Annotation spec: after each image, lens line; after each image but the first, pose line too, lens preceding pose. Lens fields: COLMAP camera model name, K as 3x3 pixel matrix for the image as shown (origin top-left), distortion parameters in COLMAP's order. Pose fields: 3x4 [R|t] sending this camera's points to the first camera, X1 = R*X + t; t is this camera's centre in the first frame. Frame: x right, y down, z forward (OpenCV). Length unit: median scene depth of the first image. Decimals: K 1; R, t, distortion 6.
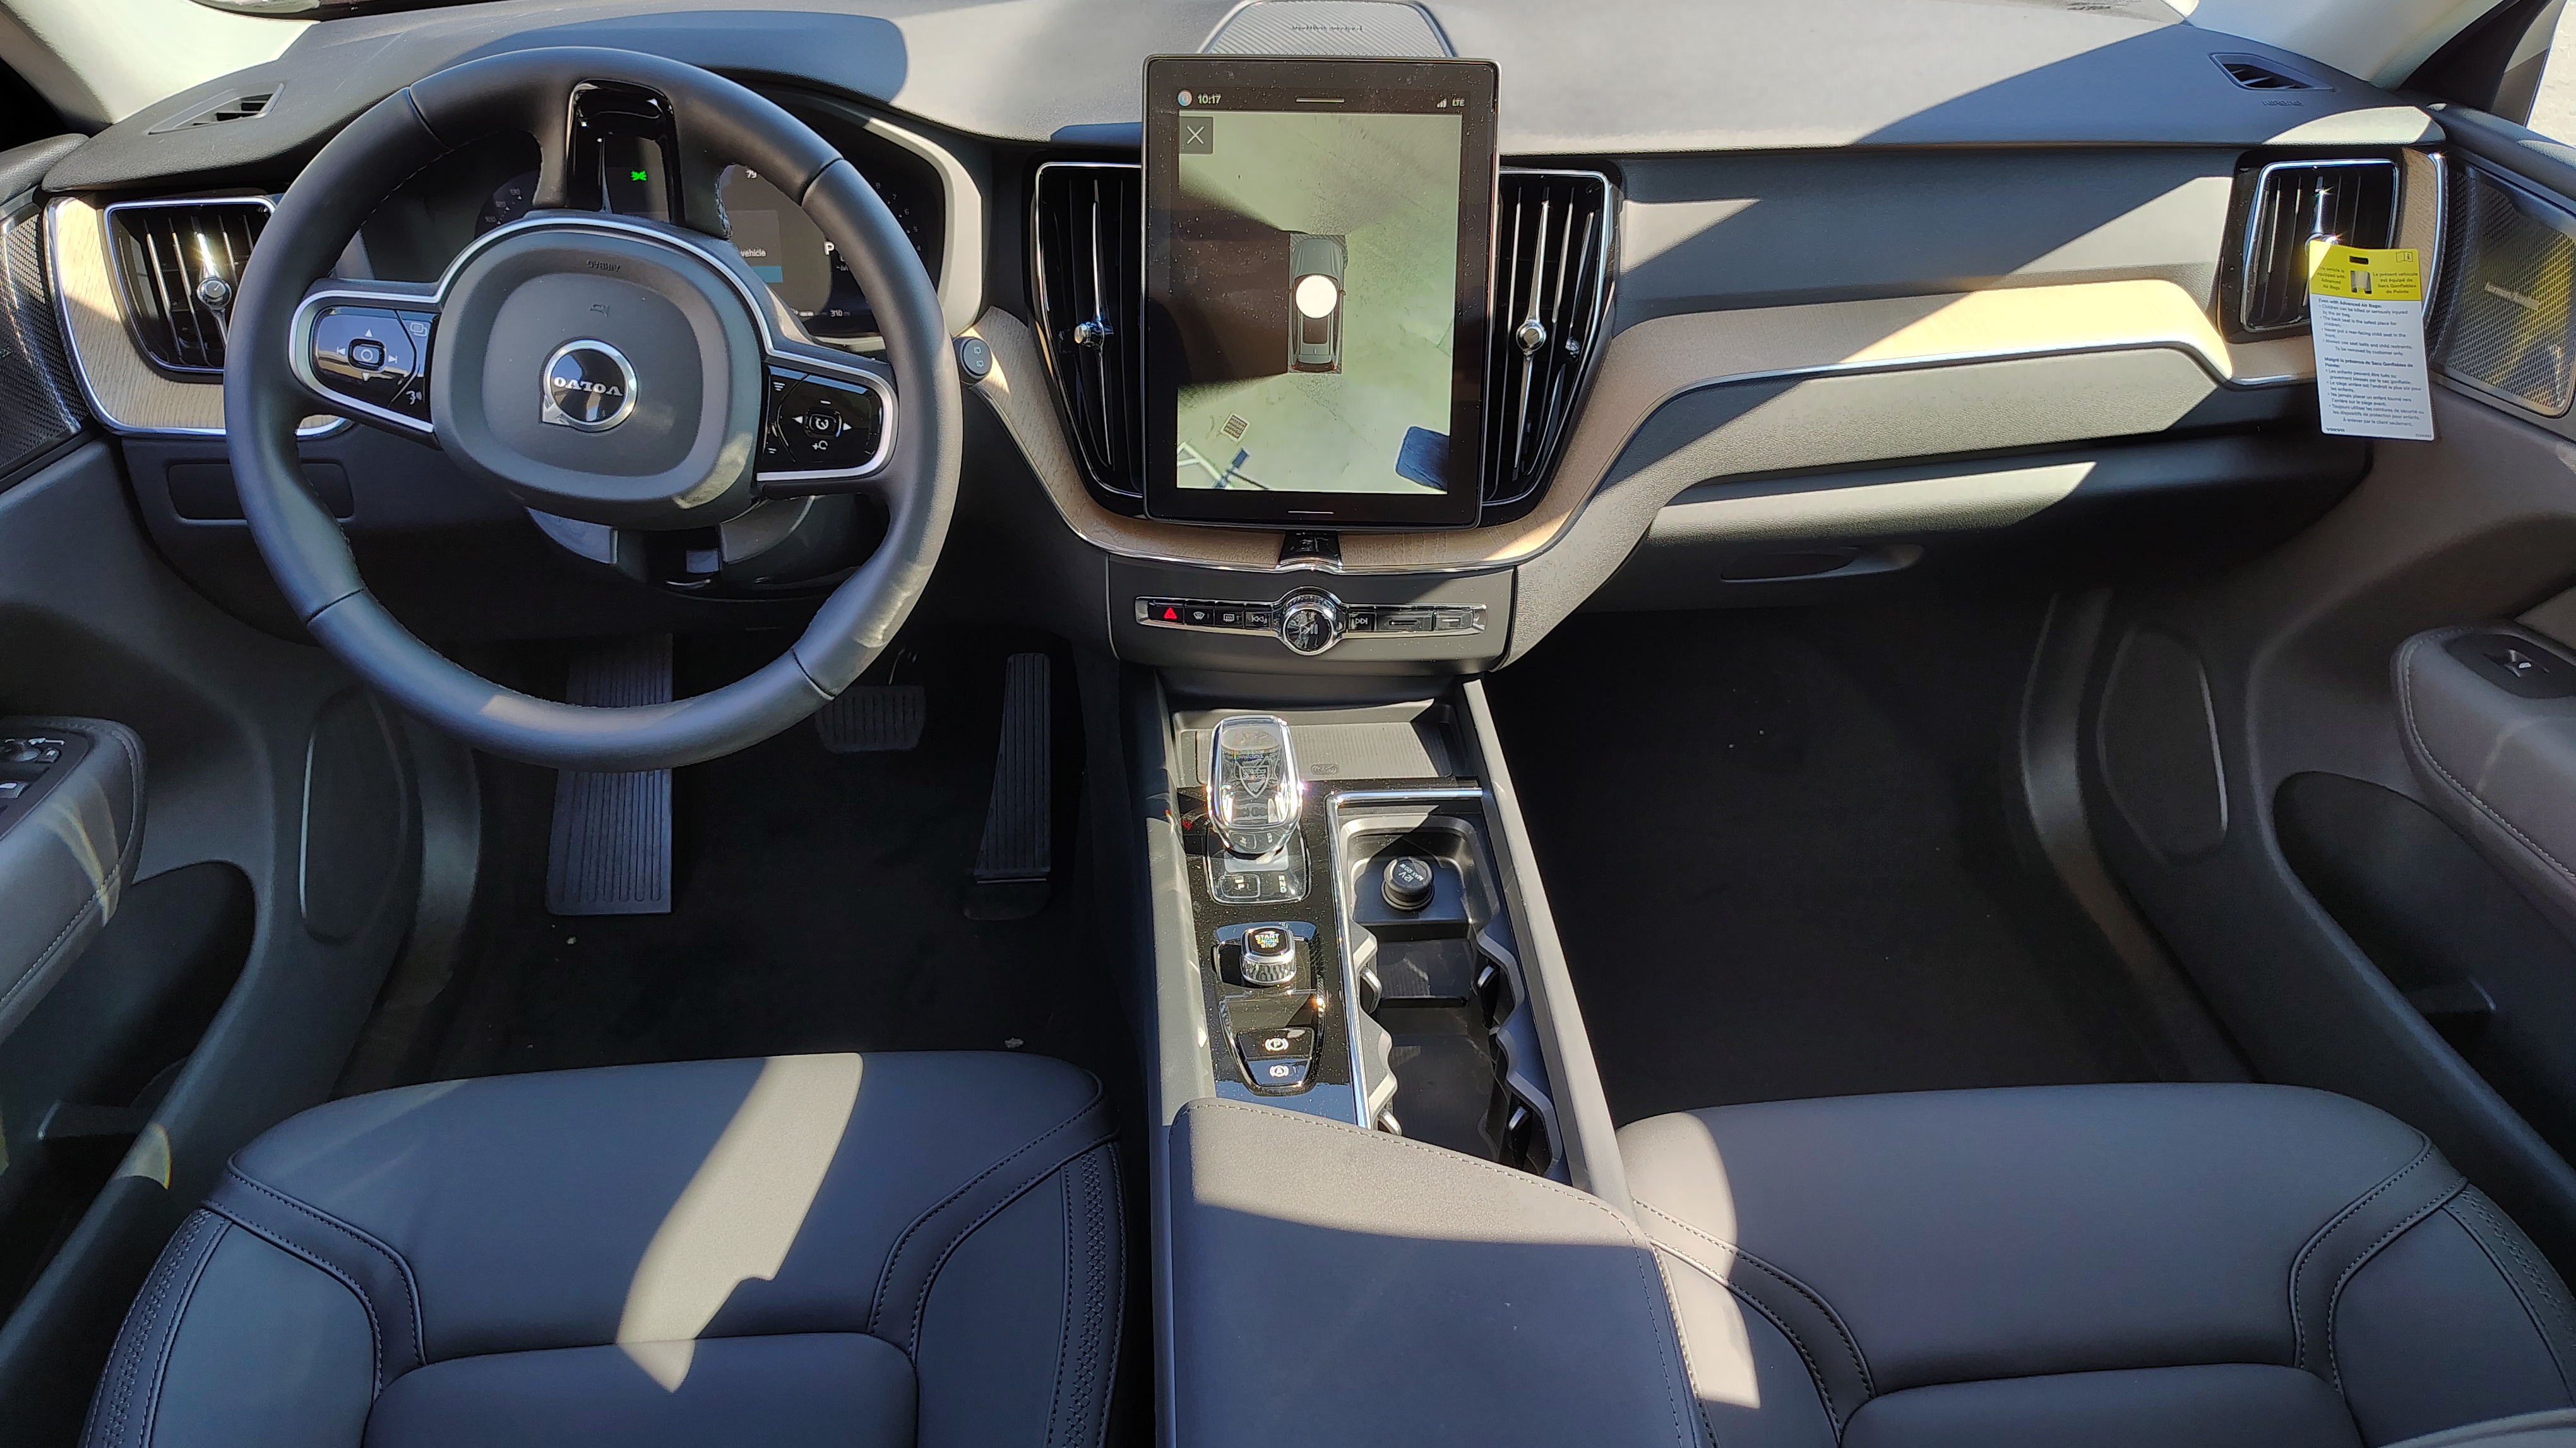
lens RADIAL K [[1800.6, 0, 1289.2], [0, 1800.6, 712.8], [0, 0, 1]] dist [0.004046, -0.000006]
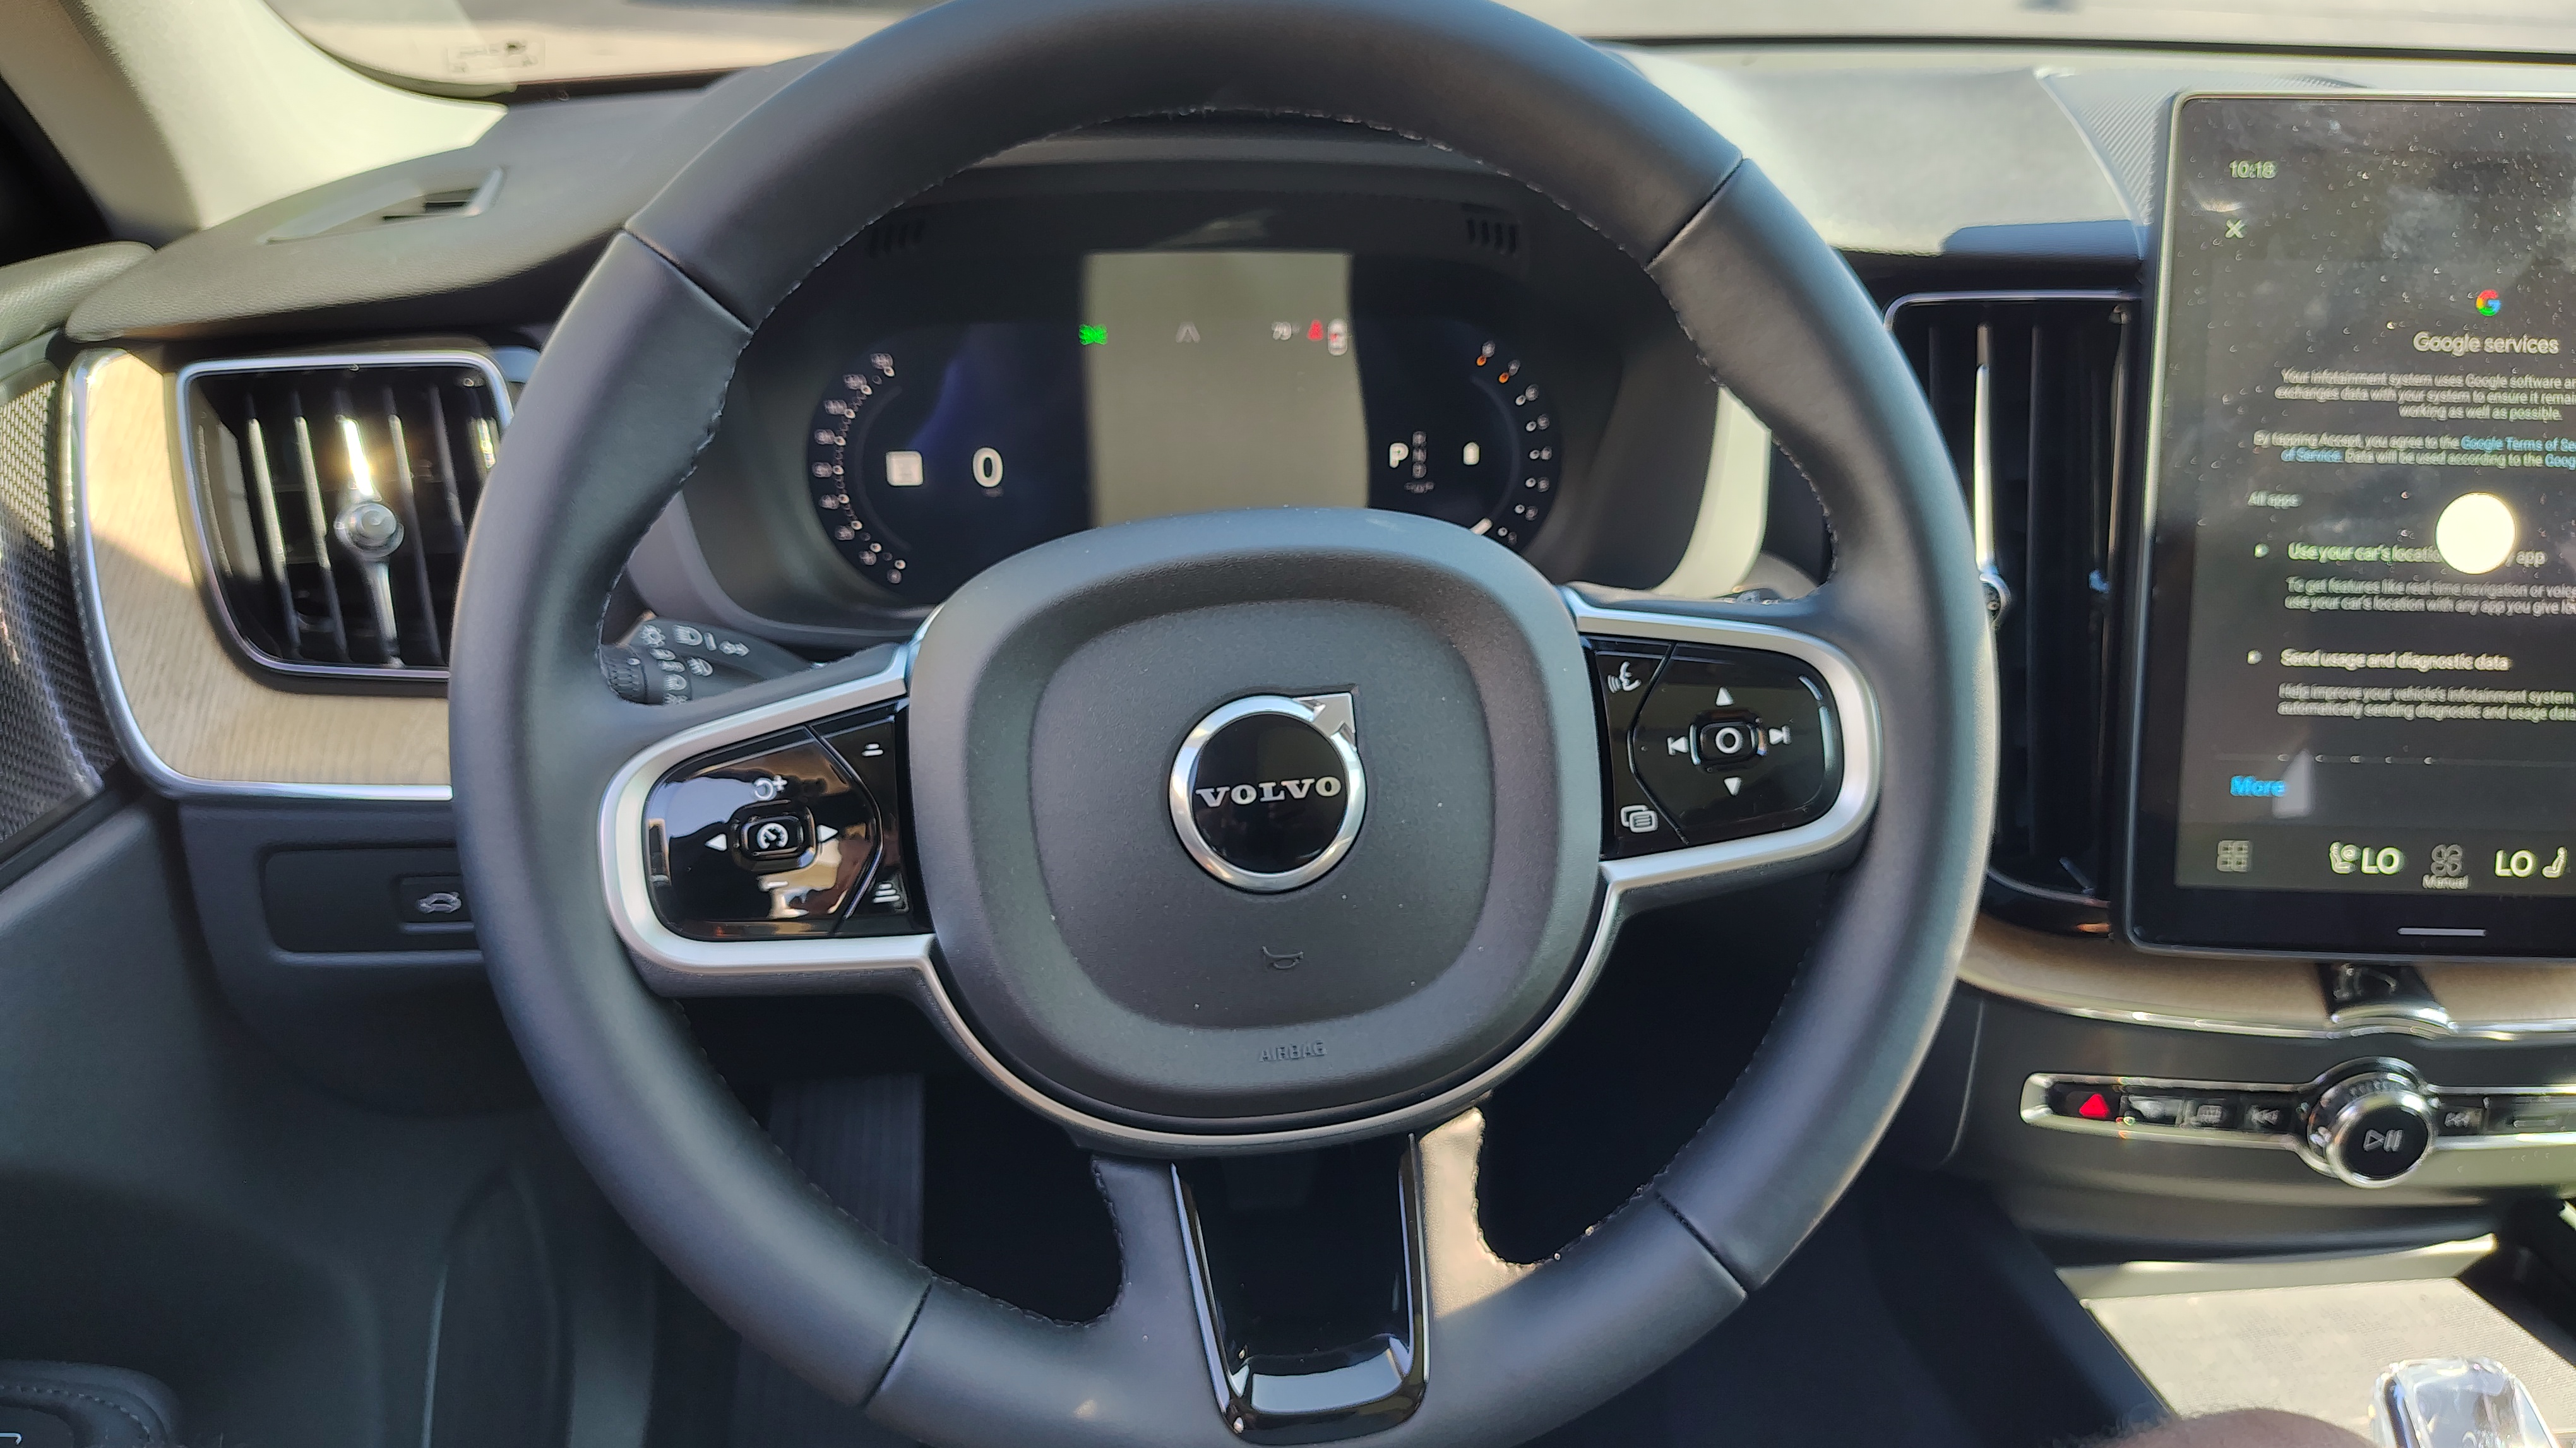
lens RADIAL K [[1830.8, 0, 1288.0], [0, 1830.8, 724.0], [0, 0, 1]] dist [-0.012042, -0.001924]
pose [[0.999583, -0.002187, 0.028777, -0.341856], [0.005681, 0.992526, -0.121905, -0.108737], [-0.028295, 0.122017, 0.992125, 0.466294]]
